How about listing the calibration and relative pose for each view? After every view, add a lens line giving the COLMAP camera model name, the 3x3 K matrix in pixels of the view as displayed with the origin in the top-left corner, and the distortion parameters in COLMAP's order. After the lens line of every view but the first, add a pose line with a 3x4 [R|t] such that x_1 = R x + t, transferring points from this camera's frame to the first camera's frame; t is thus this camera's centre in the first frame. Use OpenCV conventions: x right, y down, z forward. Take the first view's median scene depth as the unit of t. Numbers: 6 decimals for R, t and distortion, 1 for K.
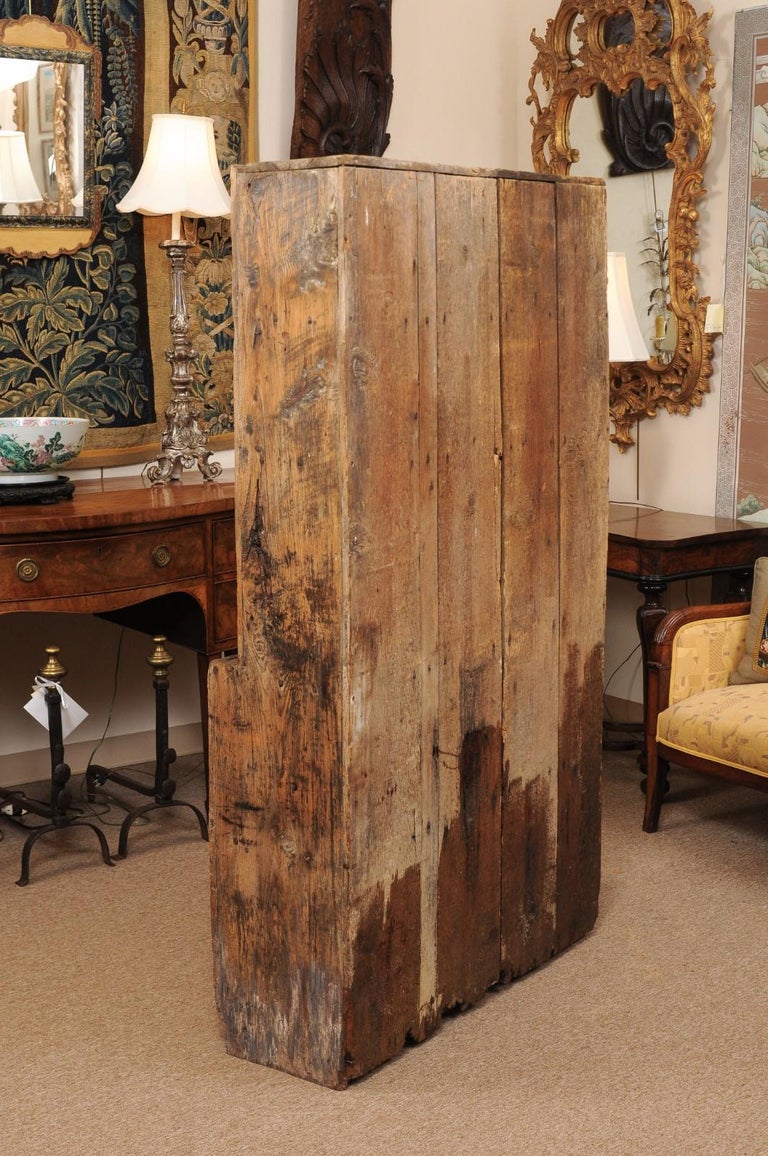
lens RADIAL K [[1711.9, 0, 387.9], [0, 1711.9, 591.4], [0, 0, 1]] dist [-0.053871, 0.114303]
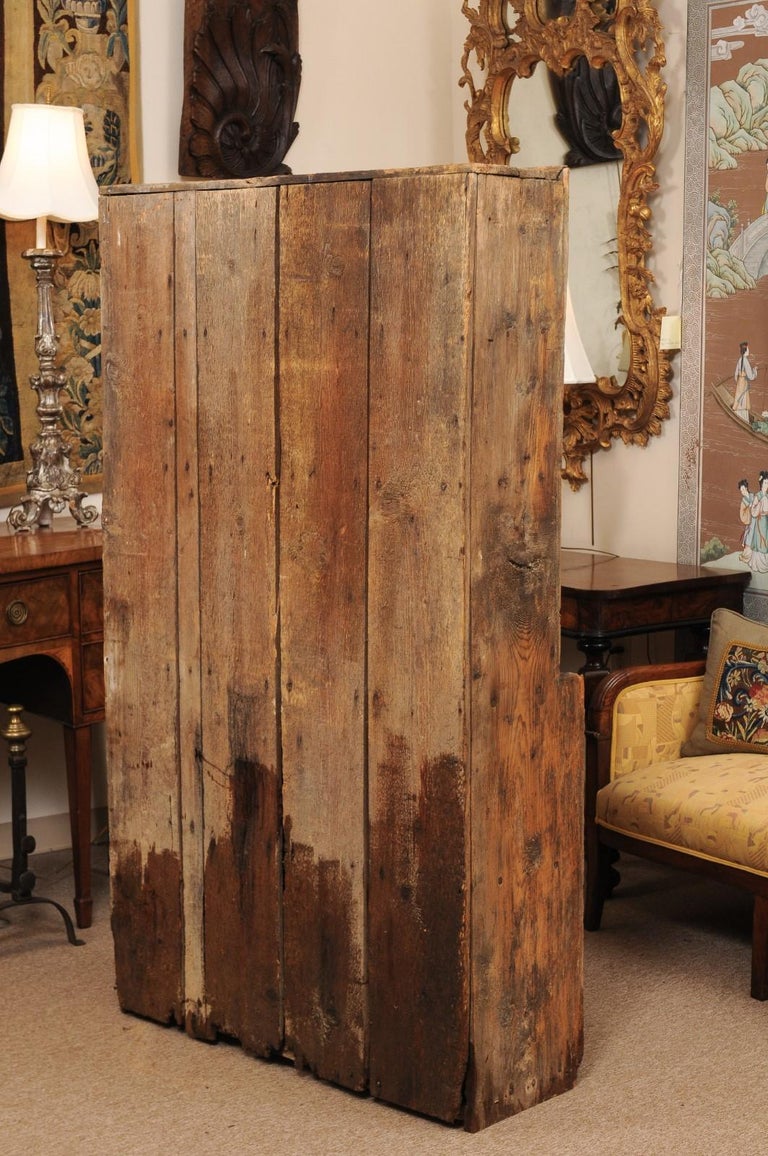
lens RADIAL K [[2123.8, 0, 387.5], [0, 2123.8, 591.4], [0, 0, 1]] dist [-0.010097, 0.204558]
pose [[0.999948, -0.009538, -0.003643, 0.051888], [0.009393, 0.999232, -0.038053, 0.009760], [0.004003, 0.038017, 0.999269, -0.065259]]
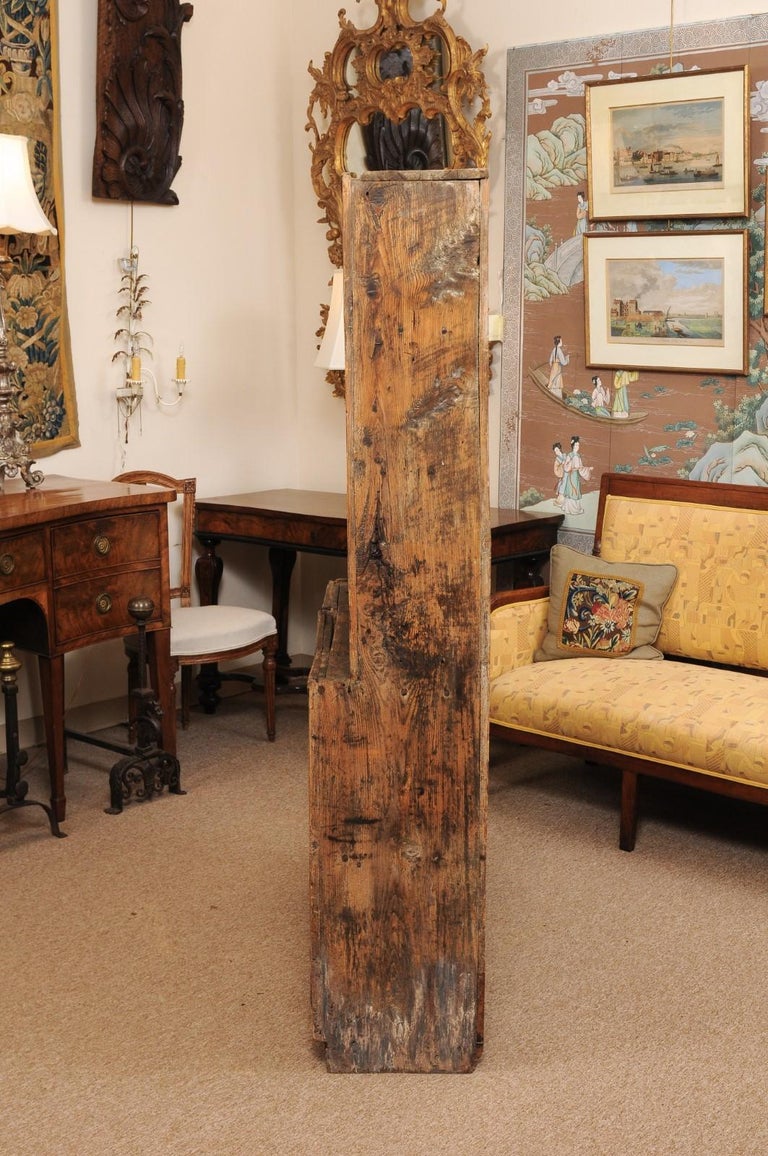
lens RADIAL K [[1510.5, 0, 380.7], [0, 1510.5, 591.5], [0, 0, 1]] dist [-0.065060, 0.074599]
pose [[0.979027, -0.040412, 0.199681, -0.081851], [0.037557, 0.999131, 0.018067, -0.010780], [-0.200238, -0.010189, 0.979694, 0.062762]]
